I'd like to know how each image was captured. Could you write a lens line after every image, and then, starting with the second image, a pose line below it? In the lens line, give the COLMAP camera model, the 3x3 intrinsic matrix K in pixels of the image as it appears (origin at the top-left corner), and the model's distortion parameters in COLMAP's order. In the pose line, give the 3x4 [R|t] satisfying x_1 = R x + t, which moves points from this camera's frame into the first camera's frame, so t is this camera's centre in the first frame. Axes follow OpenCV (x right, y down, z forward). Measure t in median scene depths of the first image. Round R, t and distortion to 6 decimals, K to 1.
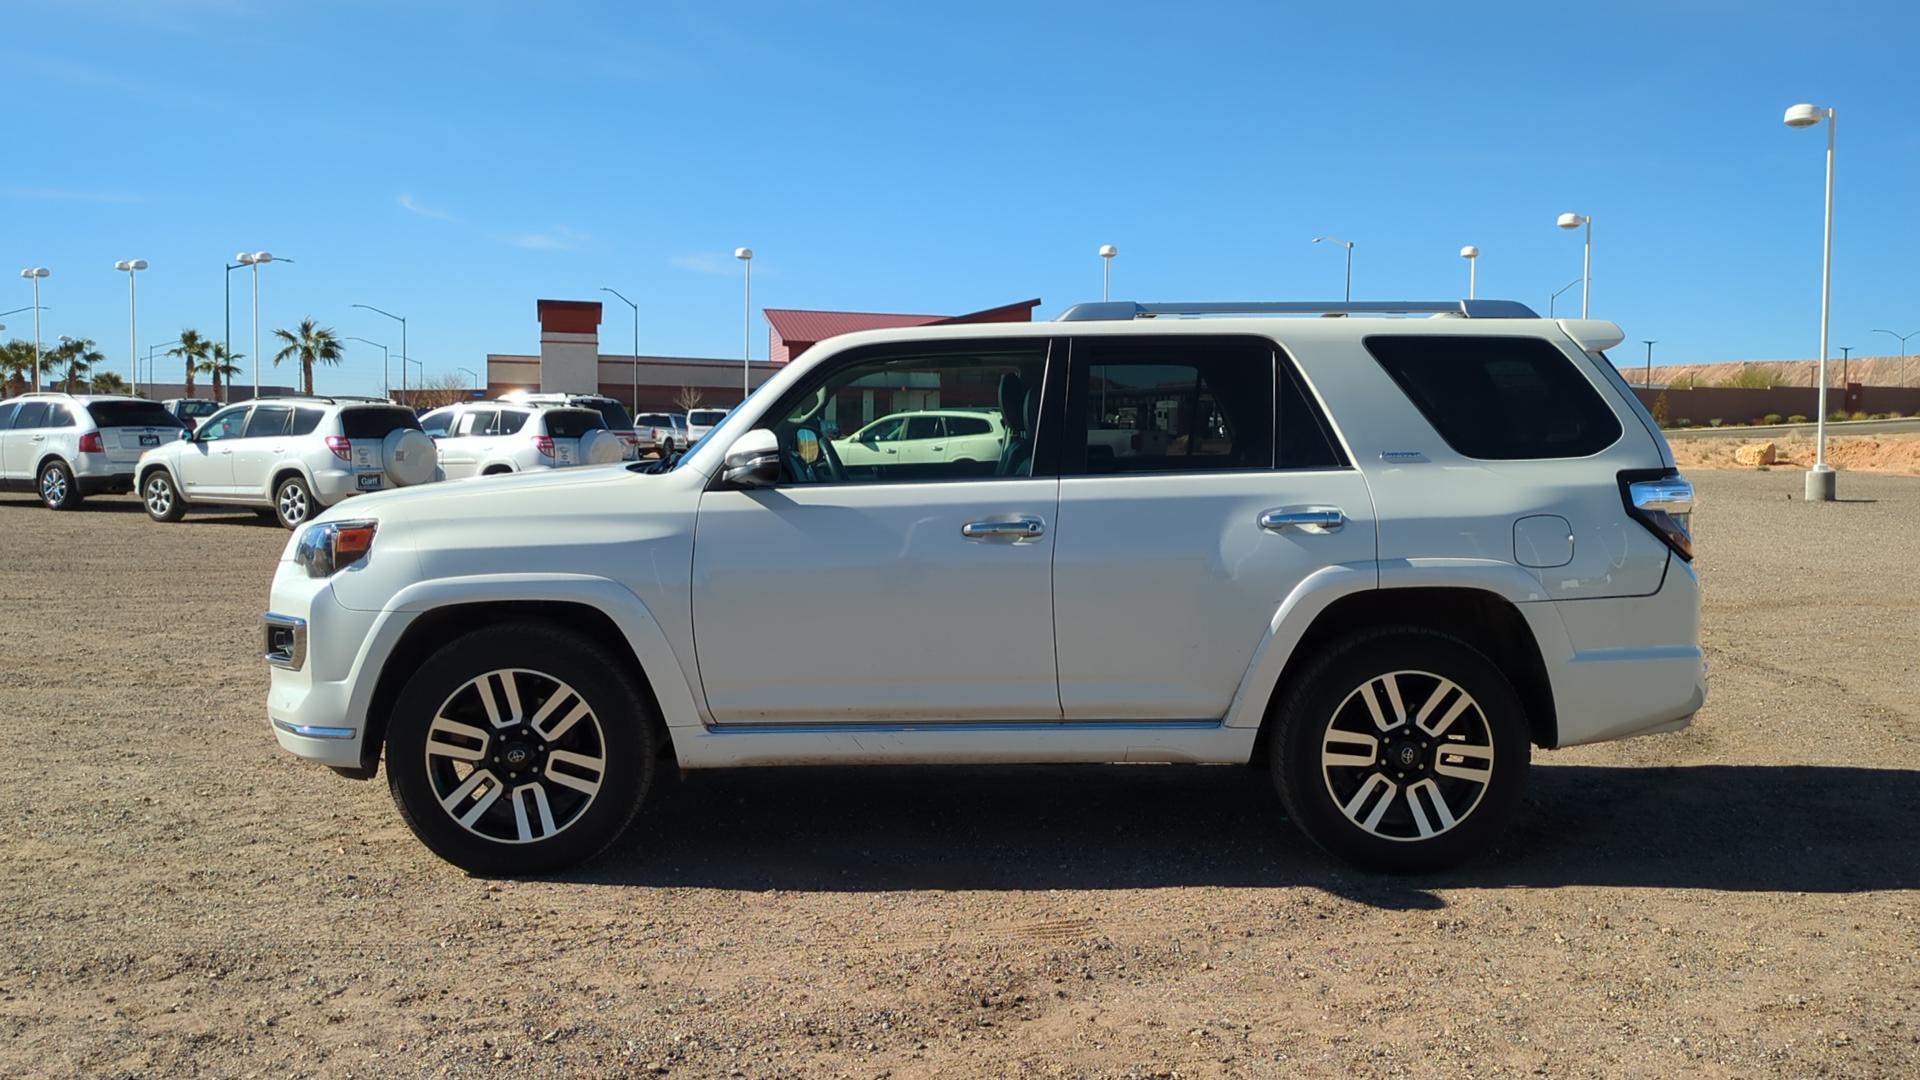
lens RADIAL K [[1643.7, 0, 918.8], [0, 1643.7, 571.5], [0, 0, 1]] dist [0.055548, -0.070889]
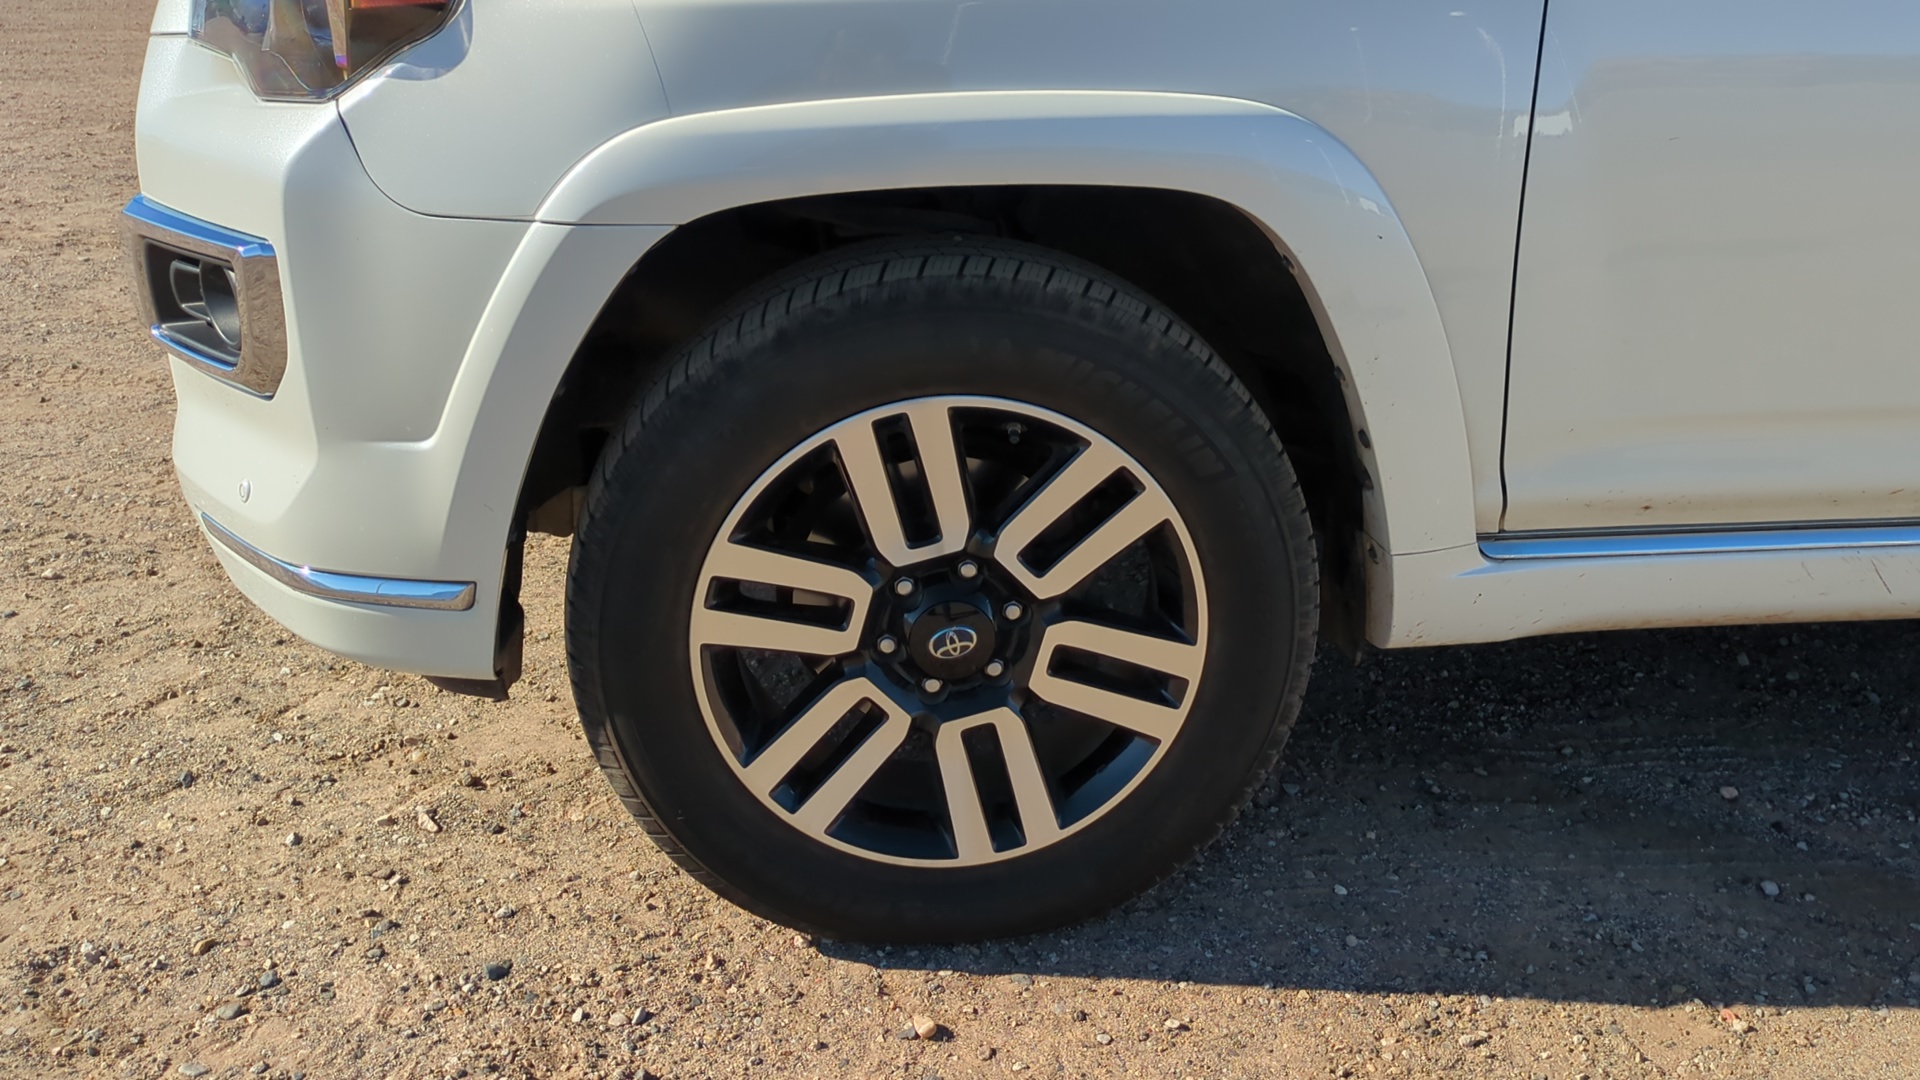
lens RADIAL K [[1643.7, 0, 962.1], [0, 1643.7, 572.0], [0, 0, 1]] dist [0.055548, -0.070889]
pose [[0.996775, -0.022406, 0.077060, -0.267546], [-0.002735, 0.950192, 0.311653, -0.009043], [-0.080205, -0.310858, 0.947066, 0.678254]]
